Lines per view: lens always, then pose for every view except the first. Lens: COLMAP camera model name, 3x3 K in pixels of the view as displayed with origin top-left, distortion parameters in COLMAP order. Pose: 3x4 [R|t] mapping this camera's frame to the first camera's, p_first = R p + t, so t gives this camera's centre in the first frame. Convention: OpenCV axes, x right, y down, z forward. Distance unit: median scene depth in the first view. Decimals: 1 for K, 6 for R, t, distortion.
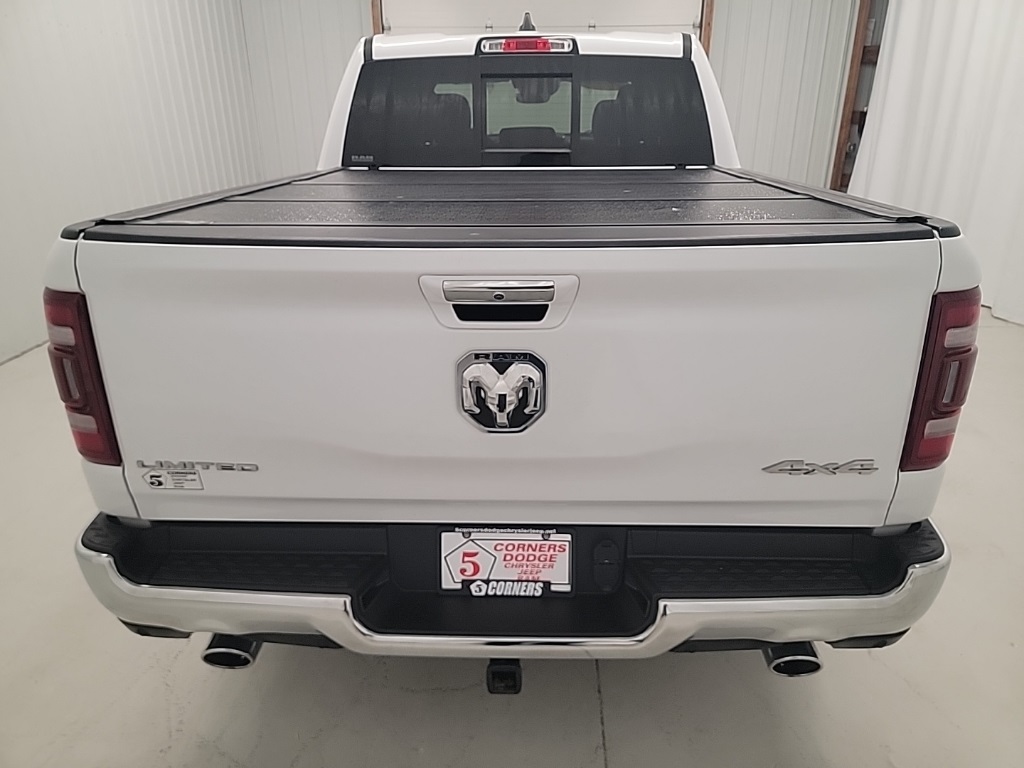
lens RADIAL K [[703.6, 0, 520.5], [0, 703.6, 381.6], [0, 0, 1]] dist [0.052838, -0.045902]
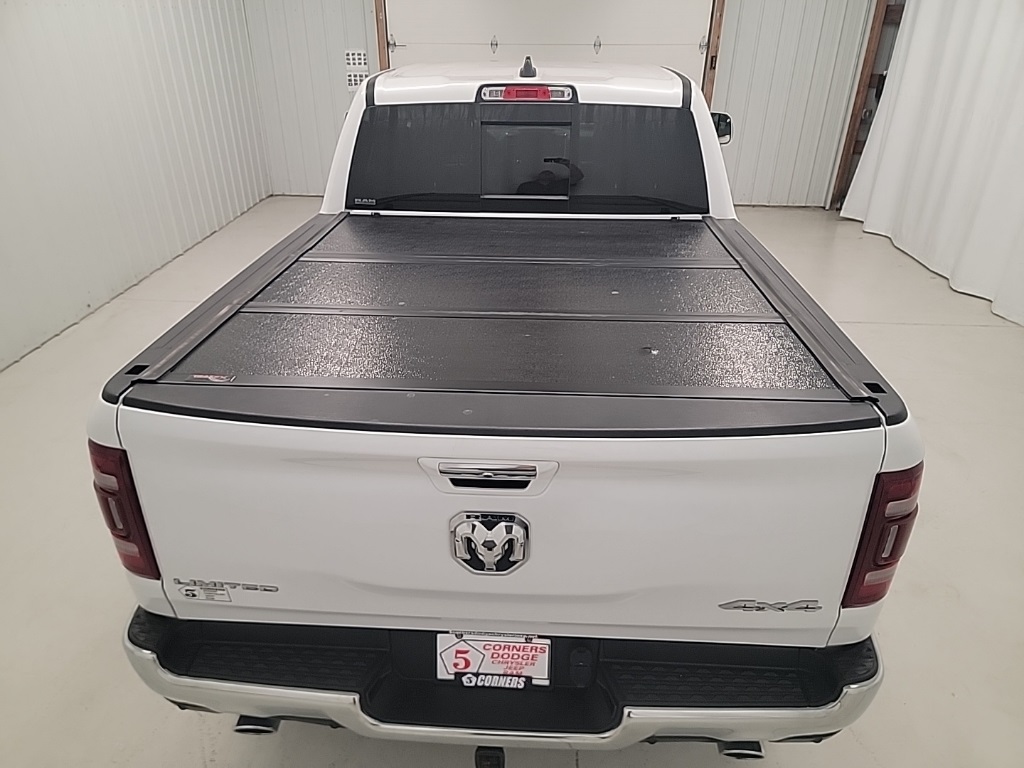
lens RADIAL K [[703.6, 0, 504.7], [0, 703.6, 391.6], [0, 0, 1]] dist [0.052838, -0.045902]
pose [[0.999543, 0.019129, -0.023405, 0.017220], [-0.016309, 0.993201, 0.115260, -0.321721], [0.025451, -0.114826, 0.993060, -0.092989]]
